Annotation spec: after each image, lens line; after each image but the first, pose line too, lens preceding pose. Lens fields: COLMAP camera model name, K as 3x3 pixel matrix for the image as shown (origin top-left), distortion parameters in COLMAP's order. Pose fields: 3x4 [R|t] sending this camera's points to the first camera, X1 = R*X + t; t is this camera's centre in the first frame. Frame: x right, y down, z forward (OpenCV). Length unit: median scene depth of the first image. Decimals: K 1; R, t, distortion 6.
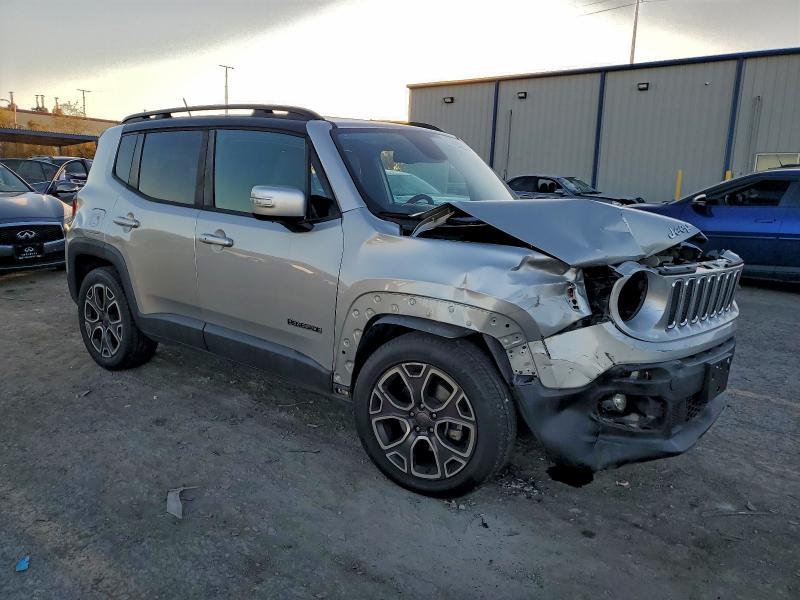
lens RADIAL K [[630.3, 0, 400.0], [0, 630.3, 300.0], [0, 0, 1]] dist [0.015340, 0.005144]
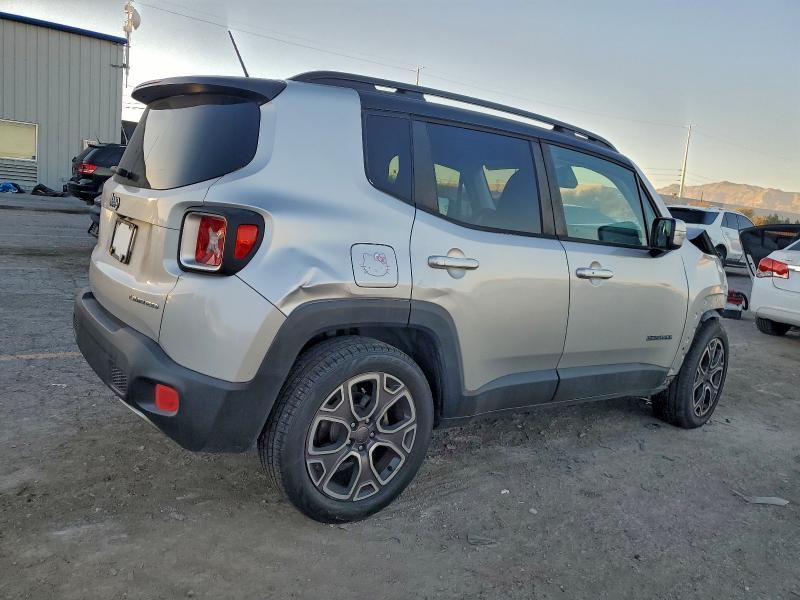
lens RADIAL K [[611.7, 0, 400.0], [0, 611.7, 300.0], [0, 0, 1]] dist [0.003418, 0.000117]
pose [[0.279175, -0.157058, 0.947309, -1.139410], [0.092249, 0.986357, 0.136346, -0.191506], [-0.955799, 0.049324, 0.289855, 0.952124]]
